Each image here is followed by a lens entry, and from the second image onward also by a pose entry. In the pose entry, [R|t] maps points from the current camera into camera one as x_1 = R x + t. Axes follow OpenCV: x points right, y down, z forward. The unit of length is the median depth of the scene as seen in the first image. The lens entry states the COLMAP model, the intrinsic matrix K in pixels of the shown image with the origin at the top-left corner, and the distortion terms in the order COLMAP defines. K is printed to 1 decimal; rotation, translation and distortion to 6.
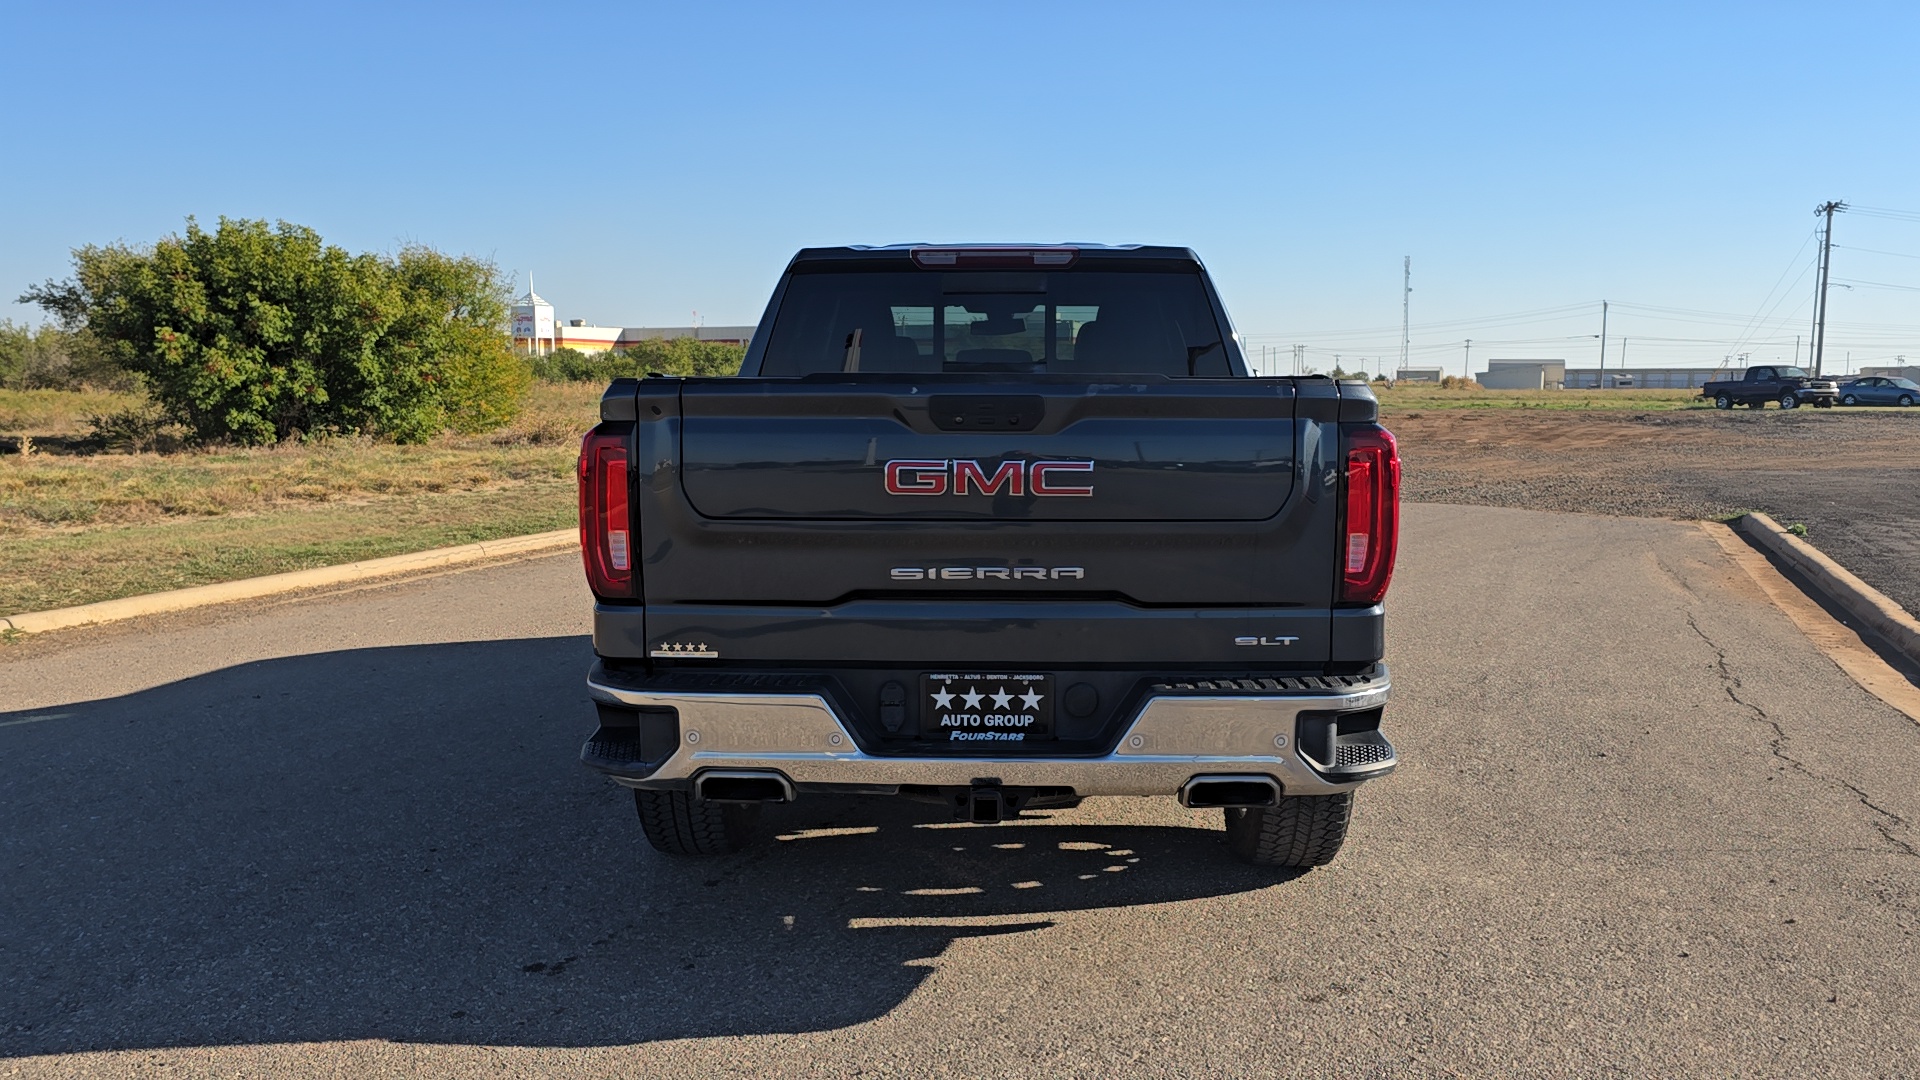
lens RADIAL K [[1601.8, 0, 954.7], [0, 1601.8, 553.1], [0, 0, 1]] dist [-0.011538, 0.002427]
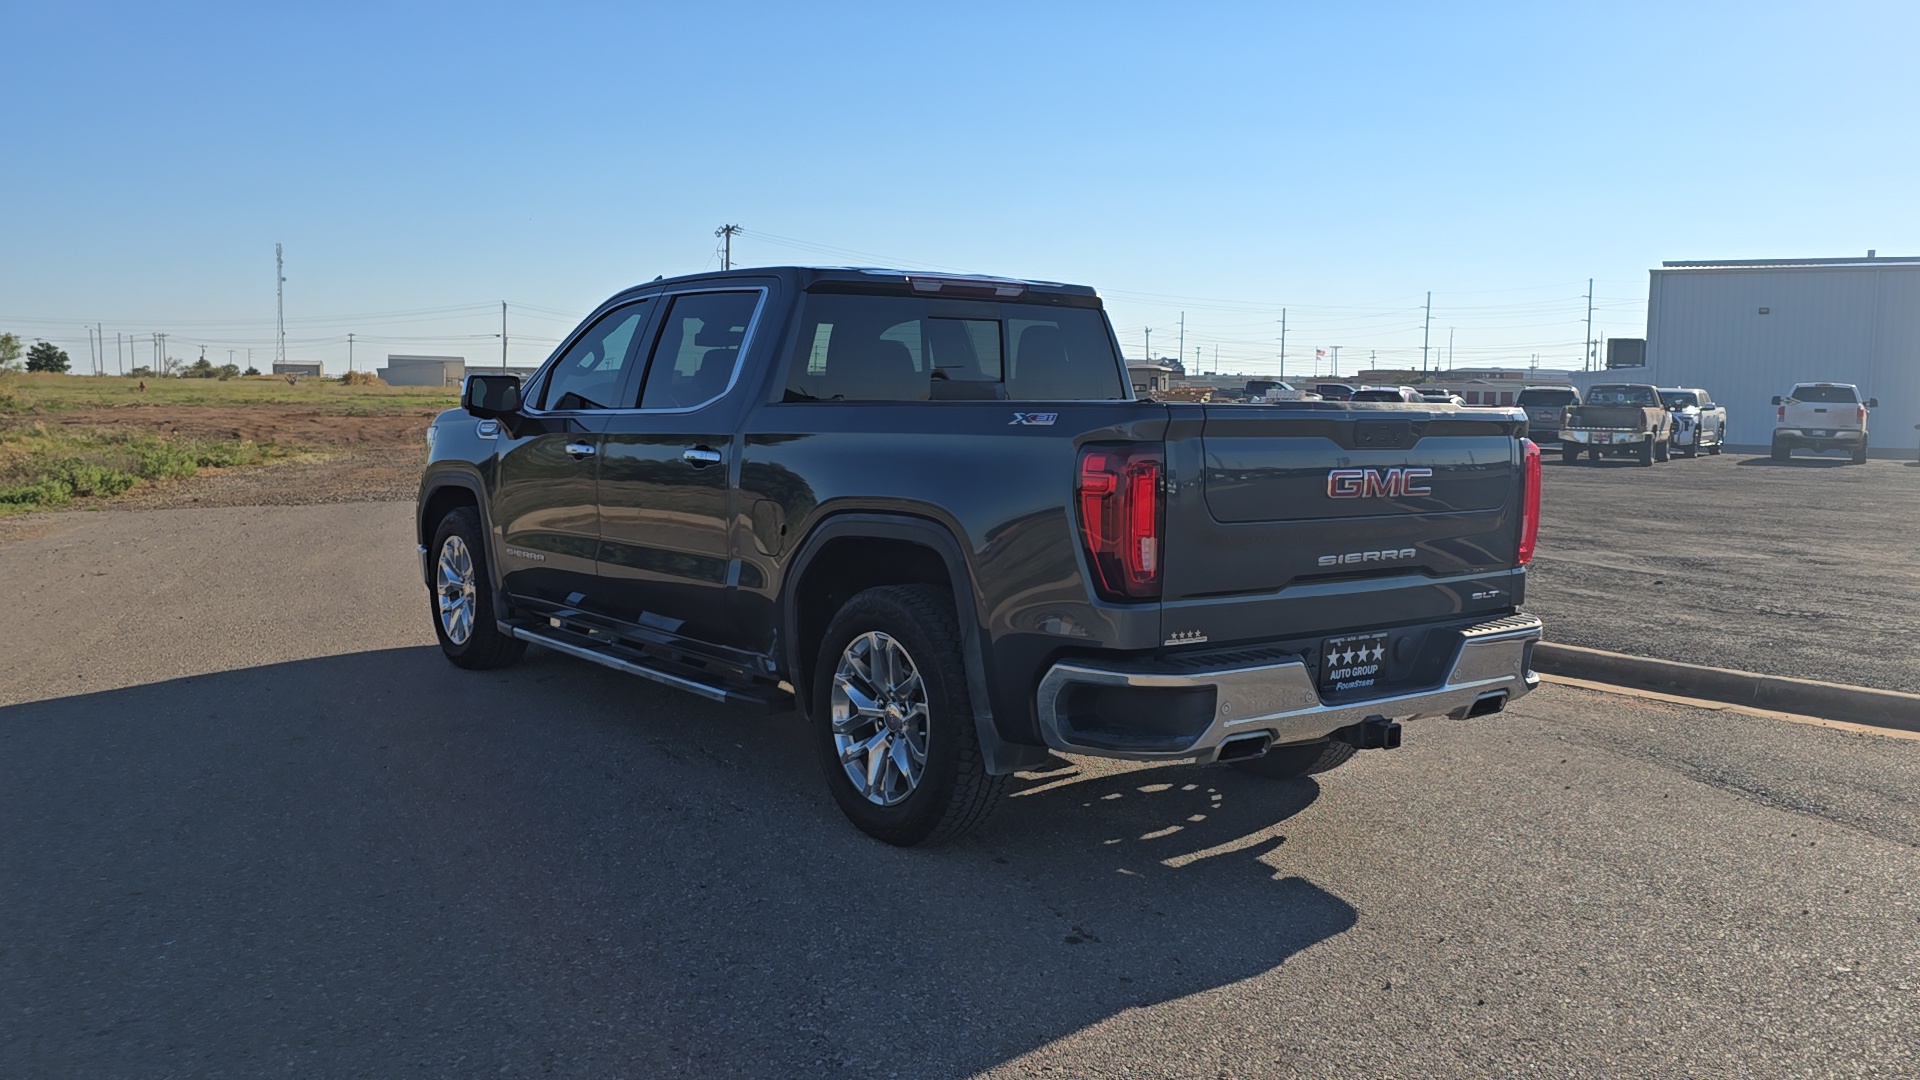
lens RADIAL K [[1601.8, 0, 954.7], [0, 1601.8, 553.1], [0, 0, 1]] dist [-0.011538, 0.002427]
pose [[0.780416, -0.052212, 0.623077, -0.252869], [0.050495, 0.998515, 0.020427, -0.008054], [-0.623219, 0.015521, 0.781893, 0.049278]]
